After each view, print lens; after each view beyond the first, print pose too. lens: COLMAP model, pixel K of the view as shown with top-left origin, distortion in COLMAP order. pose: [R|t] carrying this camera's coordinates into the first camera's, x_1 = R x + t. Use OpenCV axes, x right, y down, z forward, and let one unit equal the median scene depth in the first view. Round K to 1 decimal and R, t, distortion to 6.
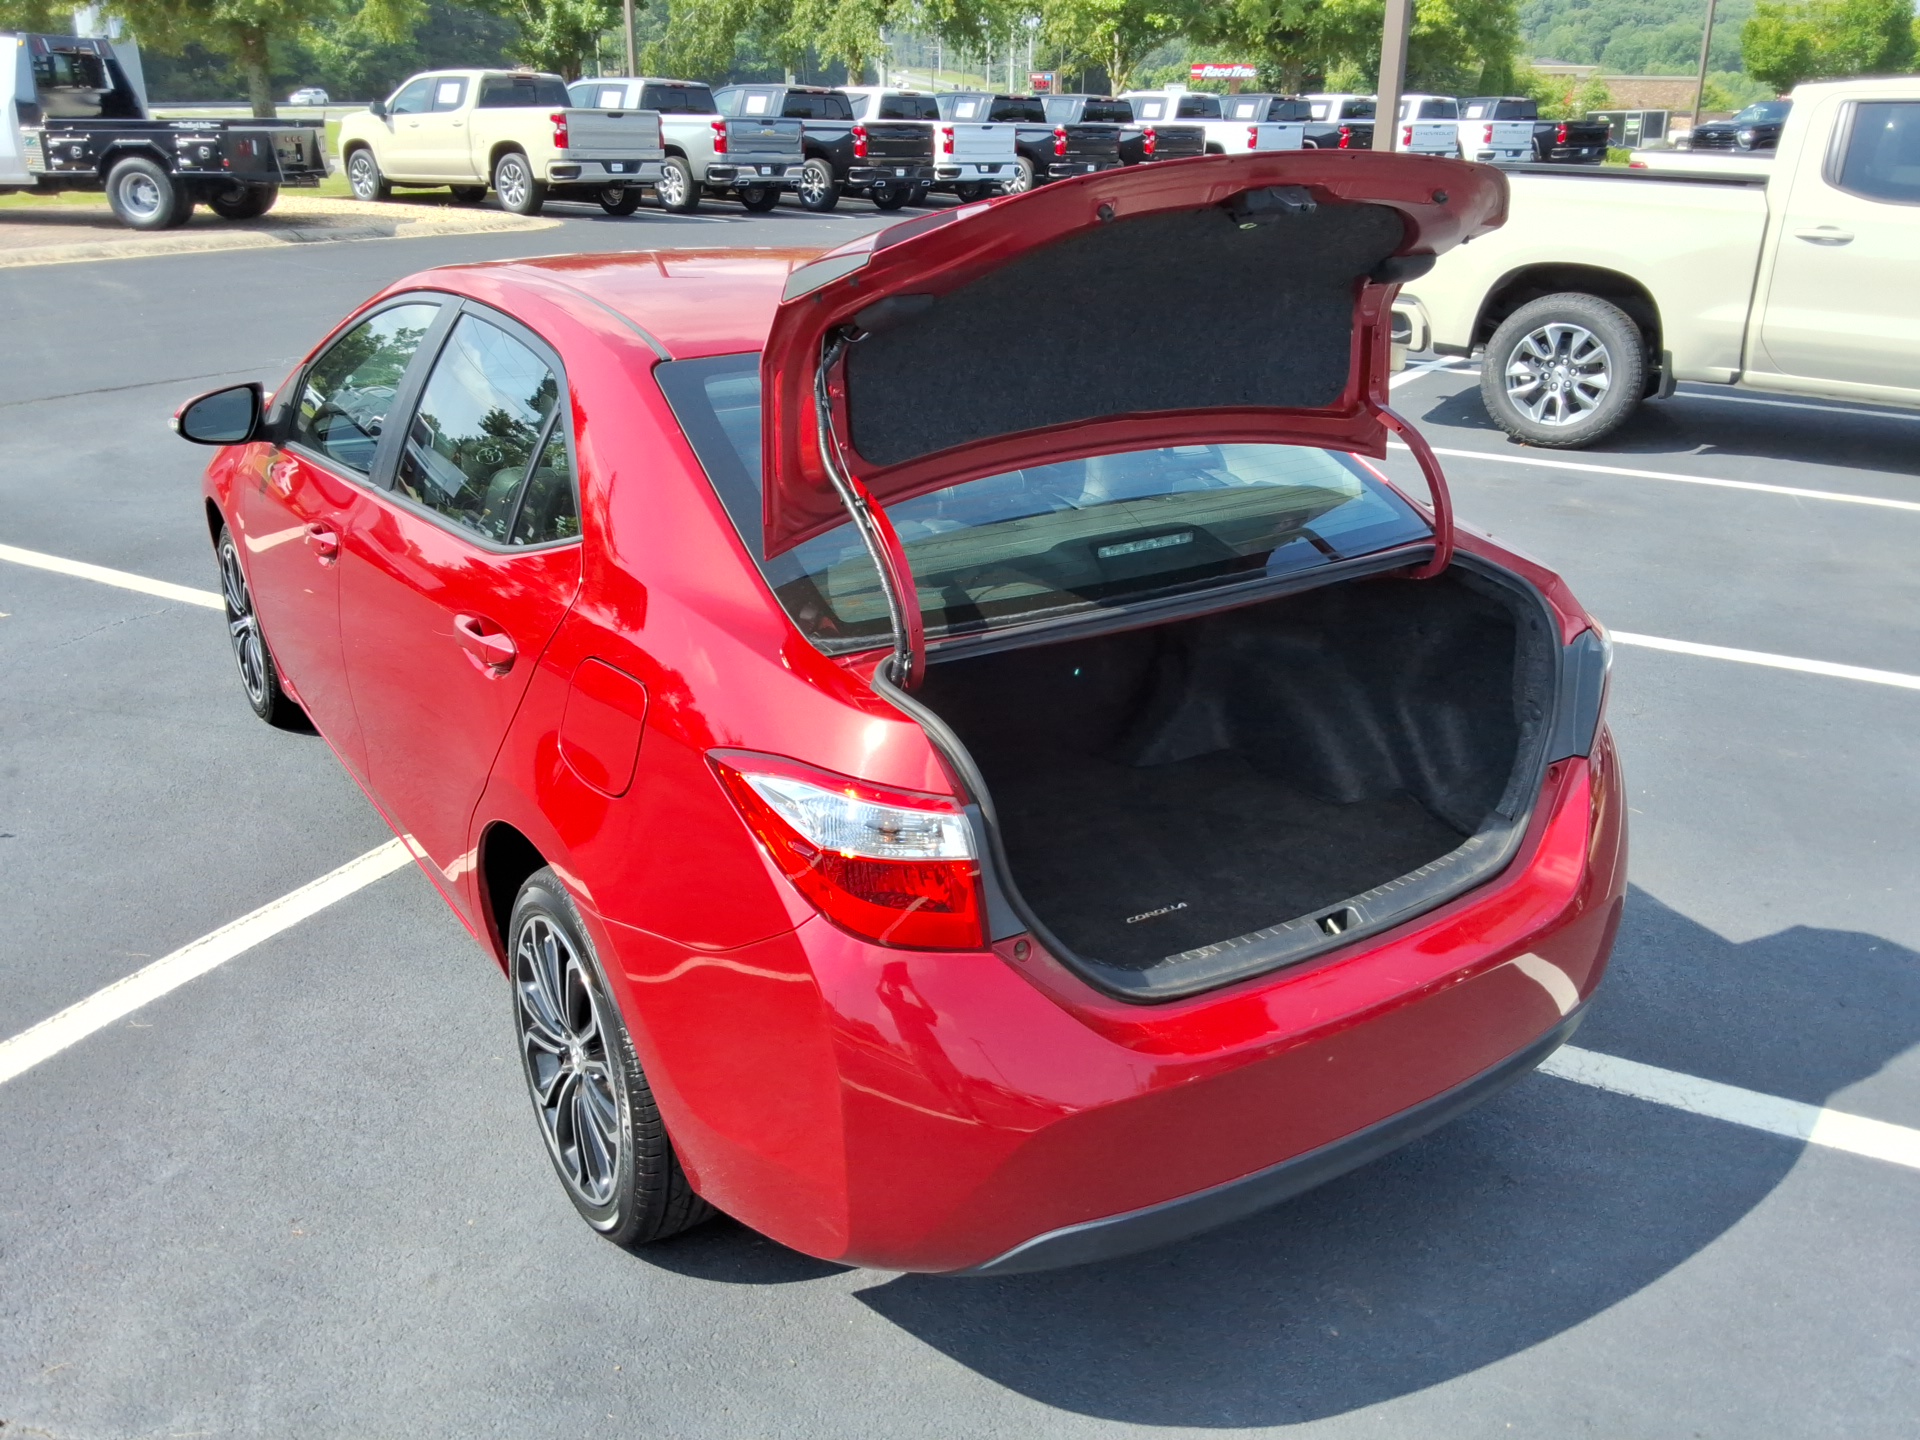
lens RADIAL K [[1548.0, 0, 977.5], [0, 1548.0, 718.2], [0, 0, 1]] dist [0.102314, -0.158547]
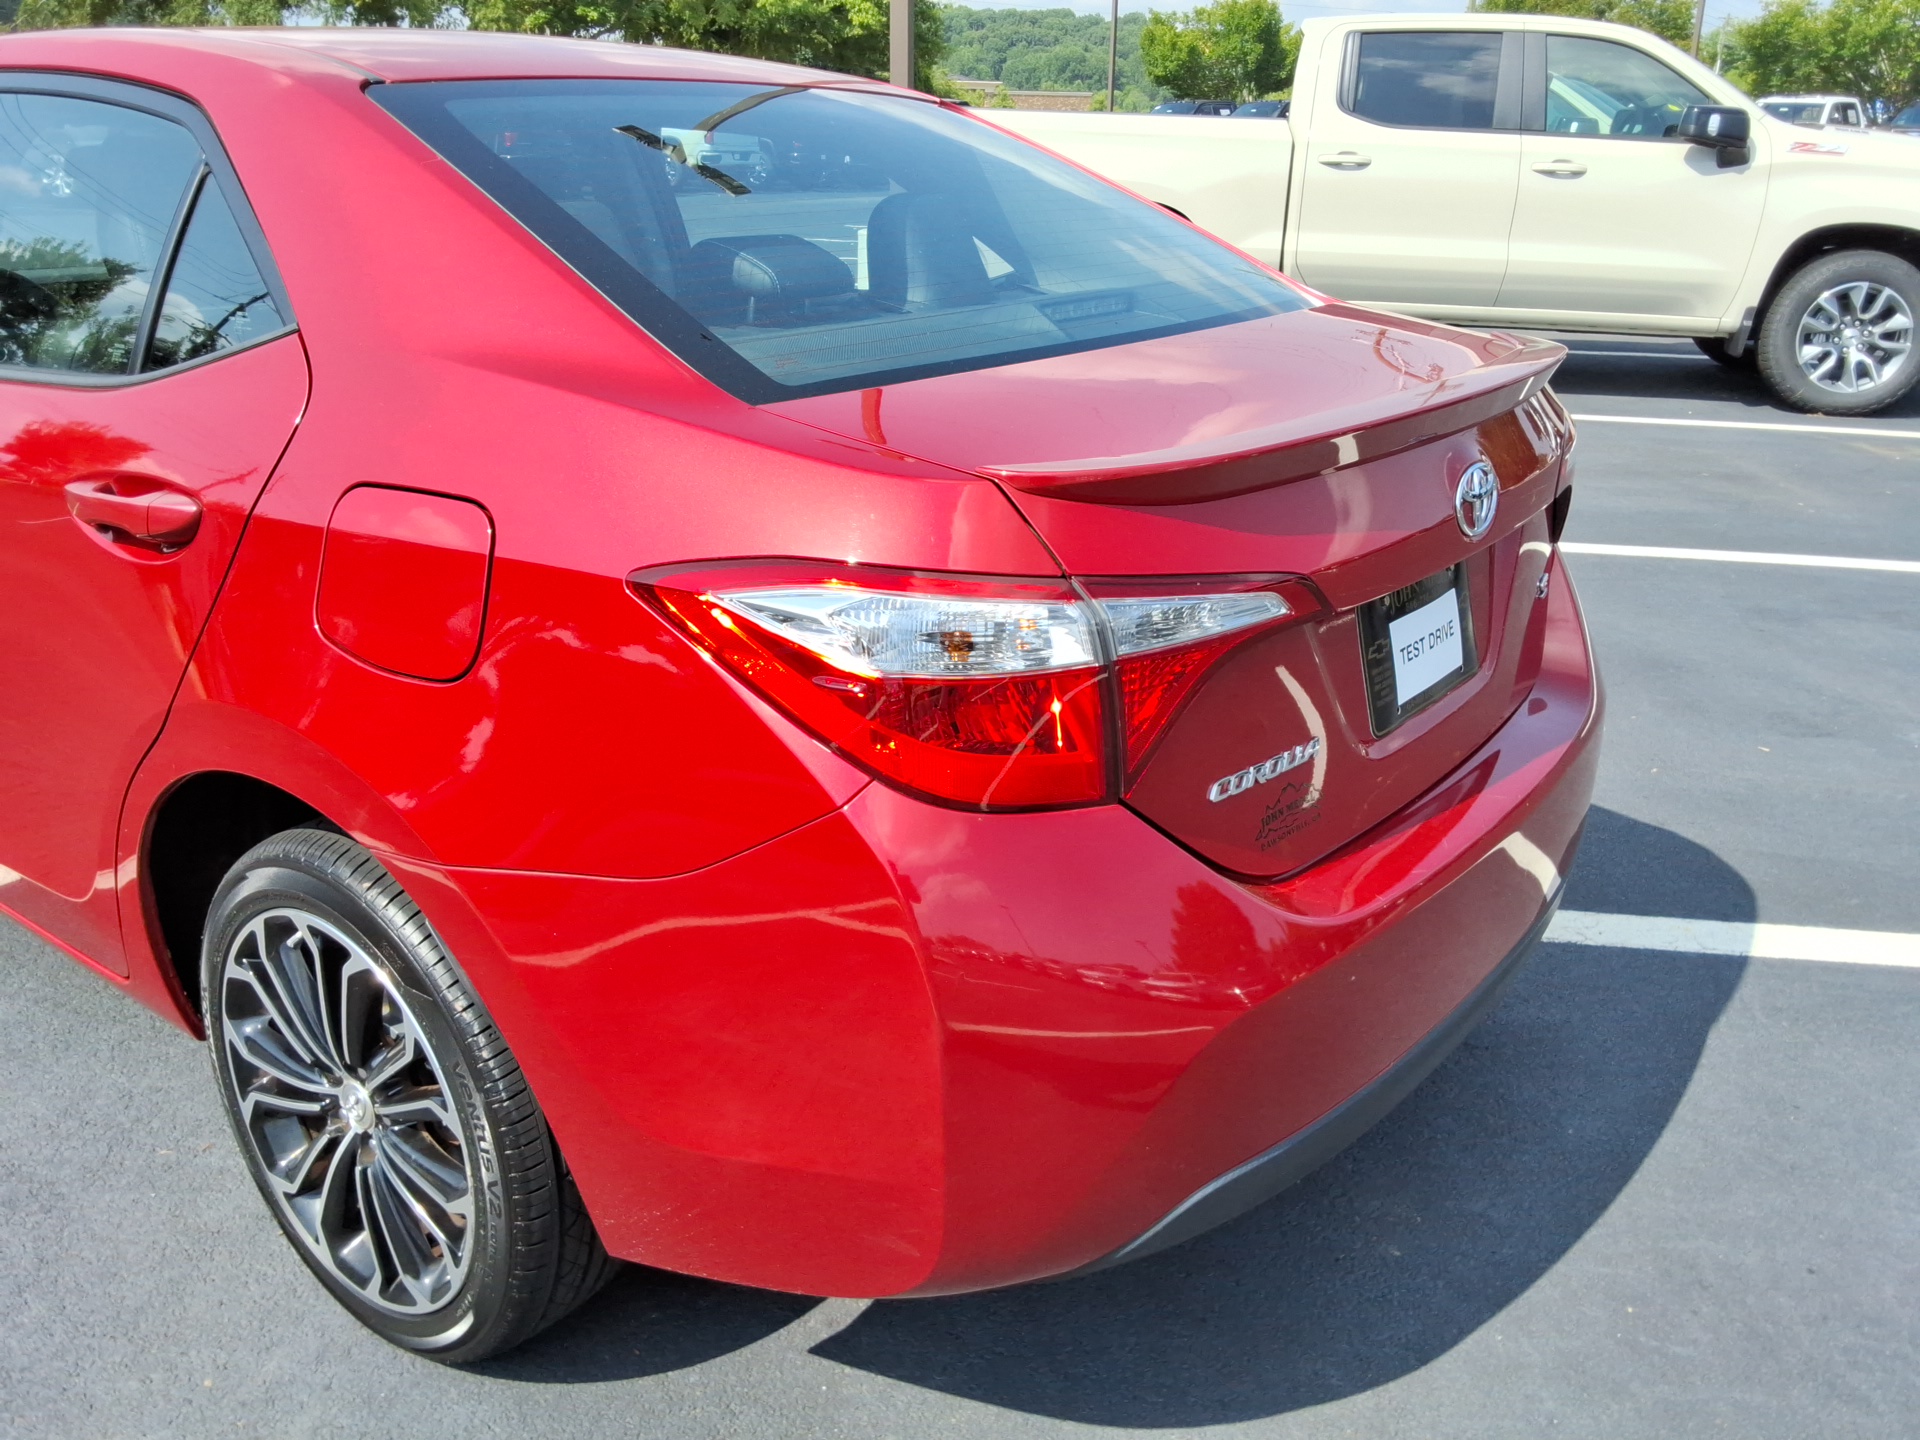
lens RADIAL K [[1548.0, 0, 980.8], [0, 1548.0, 721.5], [0, 0, 1]] dist [0.102314, -0.158547]
pose [[0.942931, -0.115740, 0.312227, -0.023408], [0.117510, 0.992984, 0.013208, 0.008793], [-0.311565, 0.024235, 0.949916, 0.031698]]
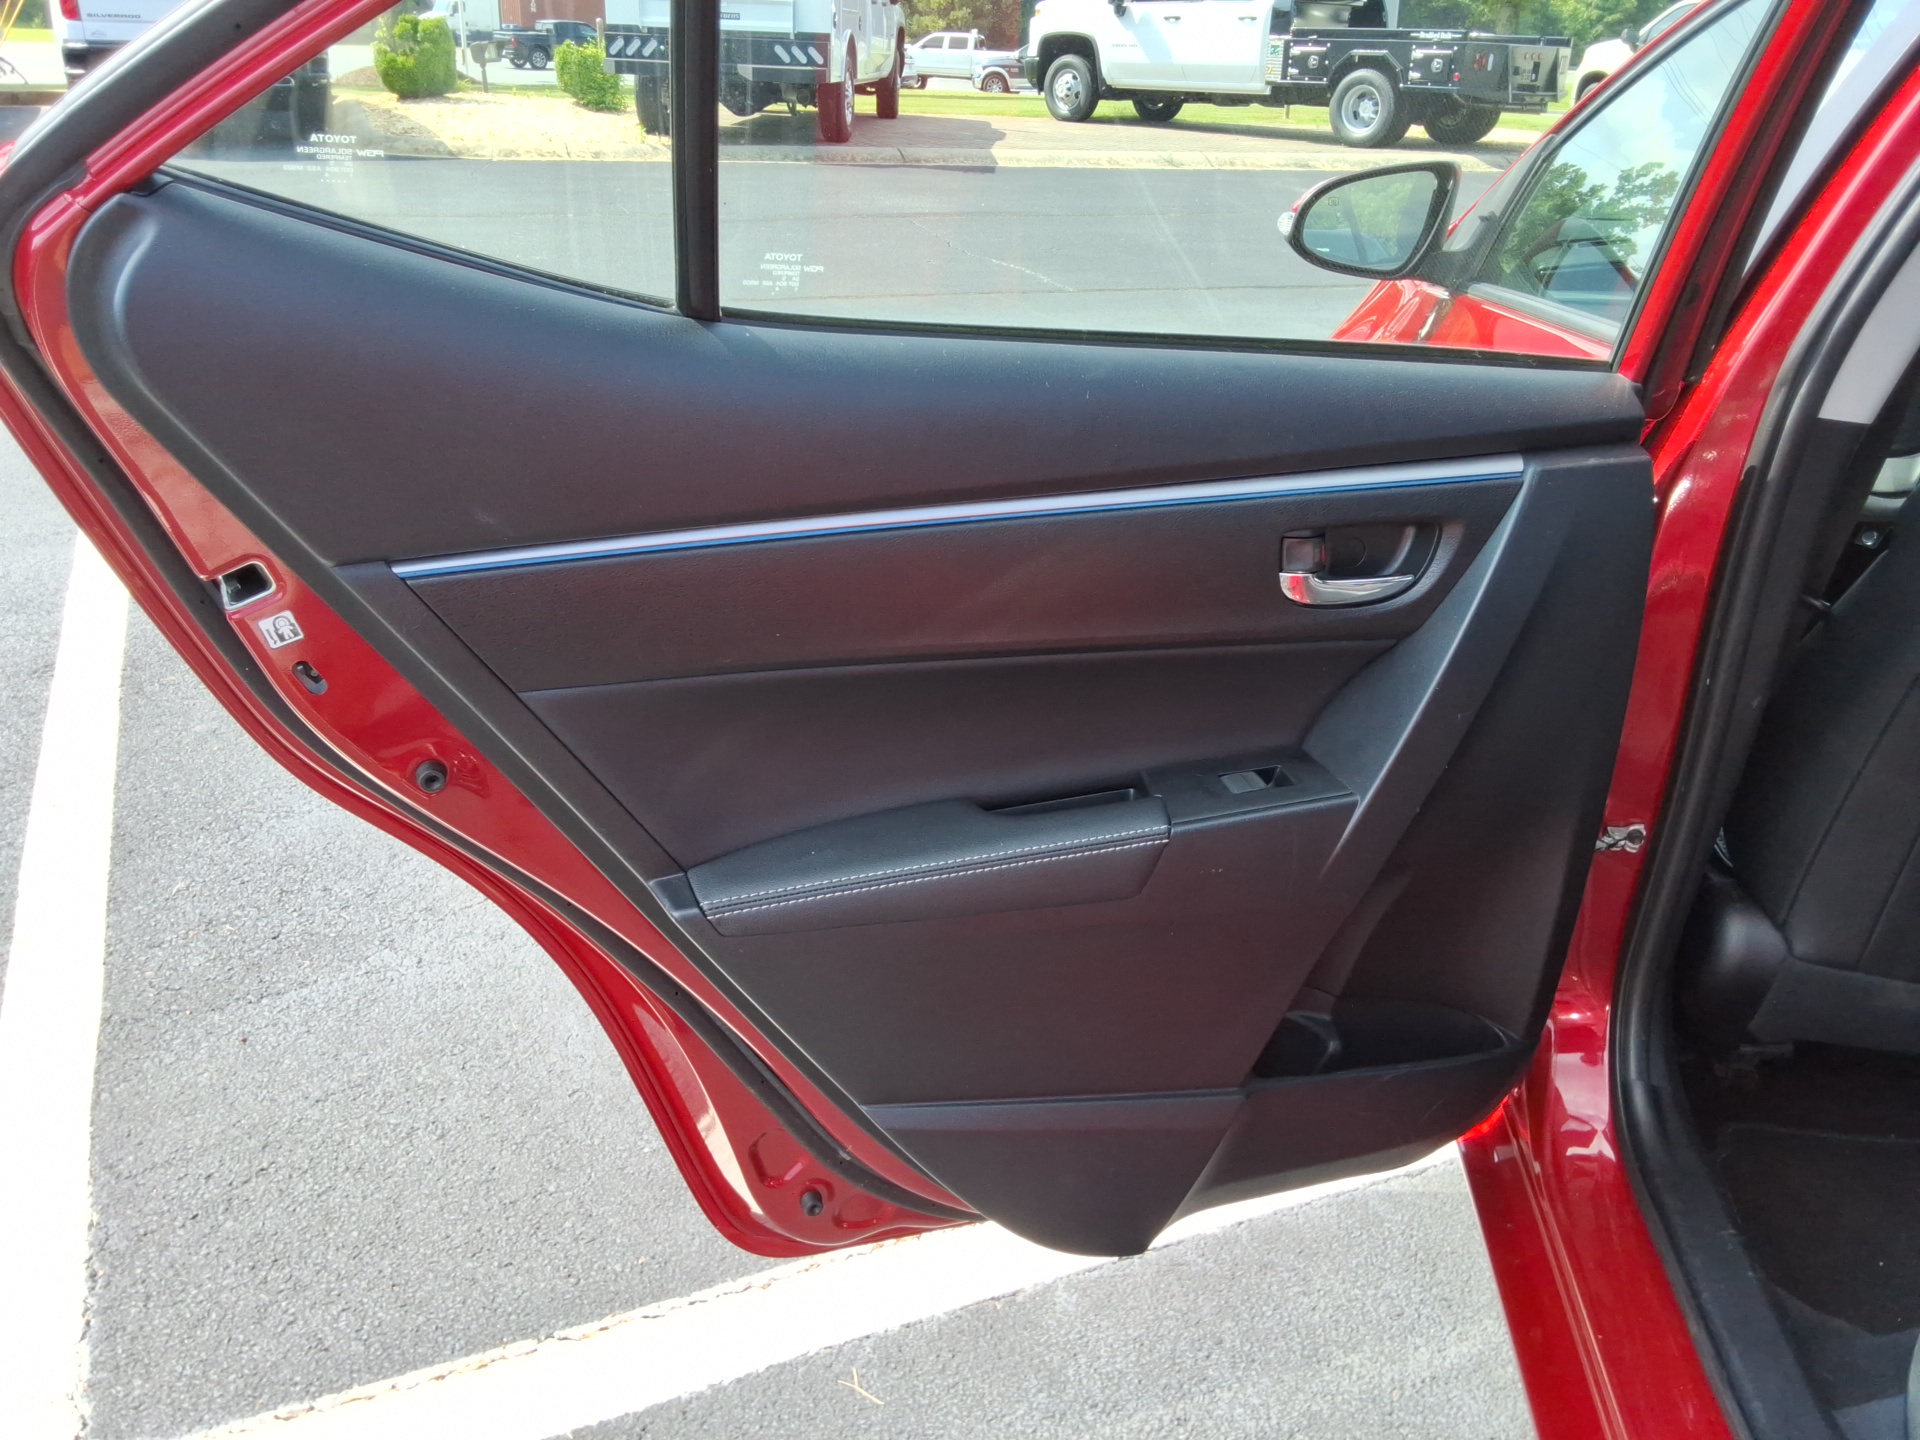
lens RADIAL K [[1548.0, 0, 974.4], [0, 1548.0, 703.0], [0, 0, 1]] dist [0.102314, -0.158547]
pose [[0.764908, 0.259254, -0.589664, -0.041638], [-0.254320, 0.962607, 0.093322, -0.009515], [0.591808, 0.078580, 0.802239, 0.092491]]
